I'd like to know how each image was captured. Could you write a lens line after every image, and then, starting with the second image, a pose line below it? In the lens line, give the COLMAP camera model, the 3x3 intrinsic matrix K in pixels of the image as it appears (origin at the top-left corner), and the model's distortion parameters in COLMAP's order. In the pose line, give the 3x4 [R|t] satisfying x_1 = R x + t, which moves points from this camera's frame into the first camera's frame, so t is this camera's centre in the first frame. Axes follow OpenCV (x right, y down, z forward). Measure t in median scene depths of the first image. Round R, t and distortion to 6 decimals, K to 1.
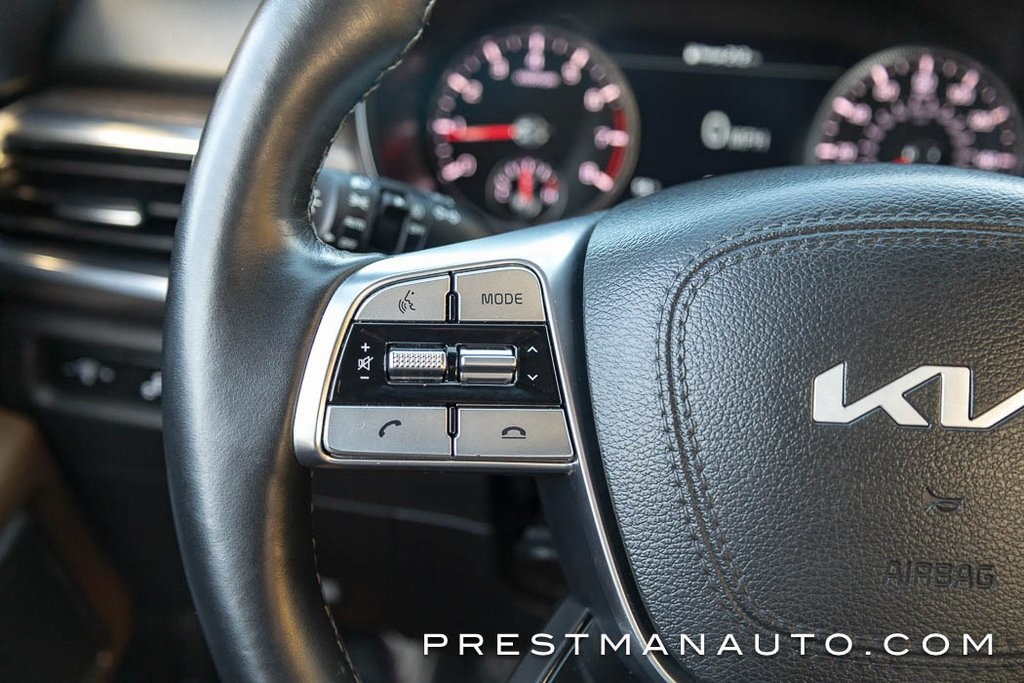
lens RADIAL K [[1060.7, 0, 514.9], [0, 1060.7, 342.4], [0, 0, 1]] dist [0.025121, 0.000000]
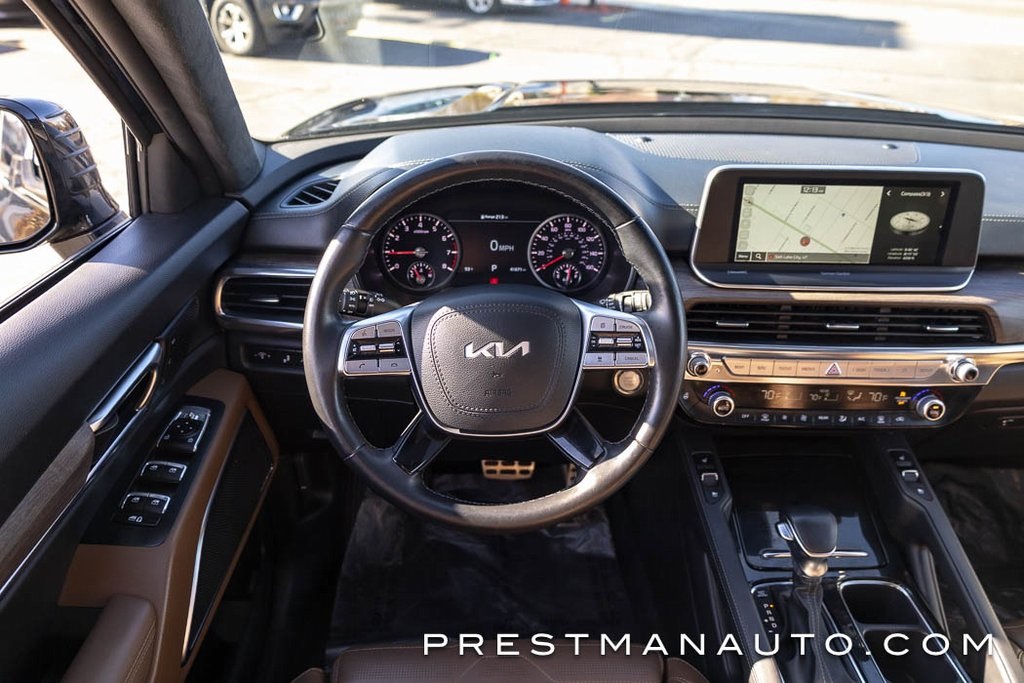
lens RADIAL K [[728.0, 0, 528.8], [0, 728.0, 350.6], [0, 0, 1]] dist [-0.019938, -0.008607]
pose [[0.996672, -0.058921, 0.056326, 0.335648], [0.055430, 0.996558, 0.061645, -0.102584], [-0.059764, -0.058318, 0.996508, -1.665688]]
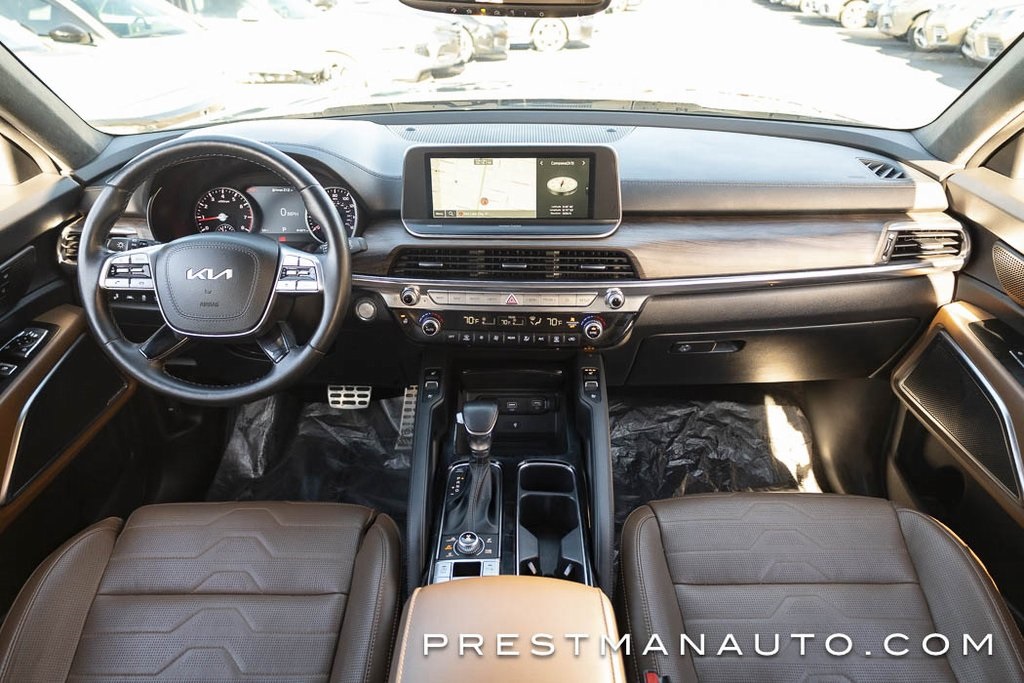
lens RADIAL K [[674.1, 0, 508.4], [0, 674.1, 348.6], [0, 0, 1]] dist [0.008890, -0.008116]
pose [[0.998329, -0.057619, -0.004344, 1.895728], [0.057770, 0.996886, 0.053676, 0.345392], [0.001237, -0.053837, 0.998549, -2.527688]]
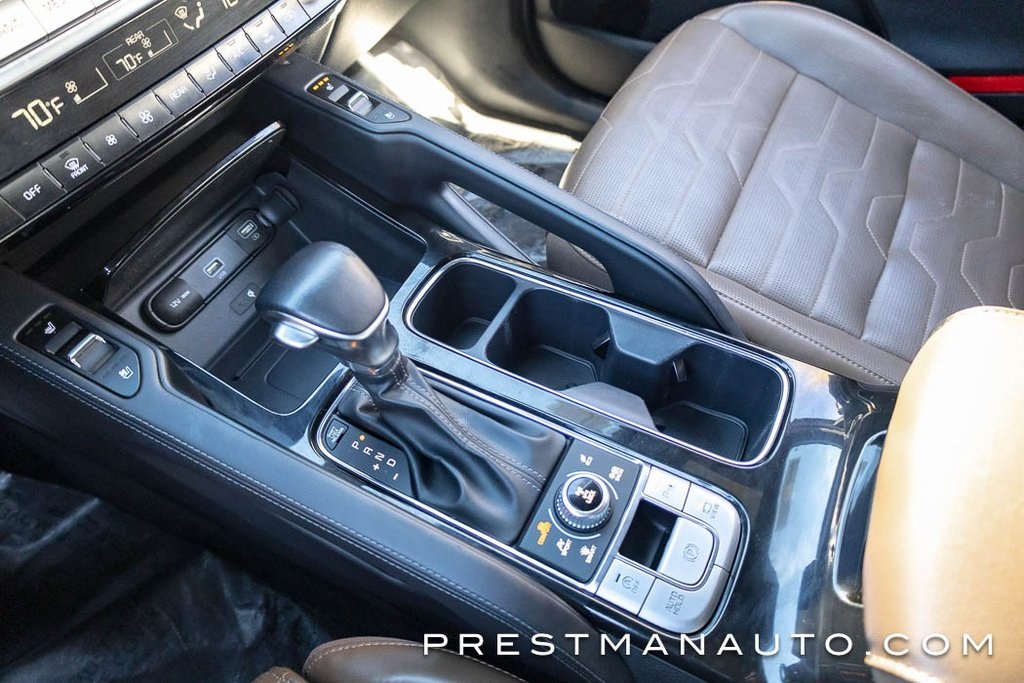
lens RADIAL K [[674.1, 0, 516.1], [0, 674.1, 339.1], [0, 0, 1]] dist [0.008890, -0.008116]
pose [[0.428466, -0.757725, 0.492209, 1.069551], [0.461365, 0.651847, 0.601862, 0.303956], [-0.776891, -0.030790, 0.628882, 0.112194]]
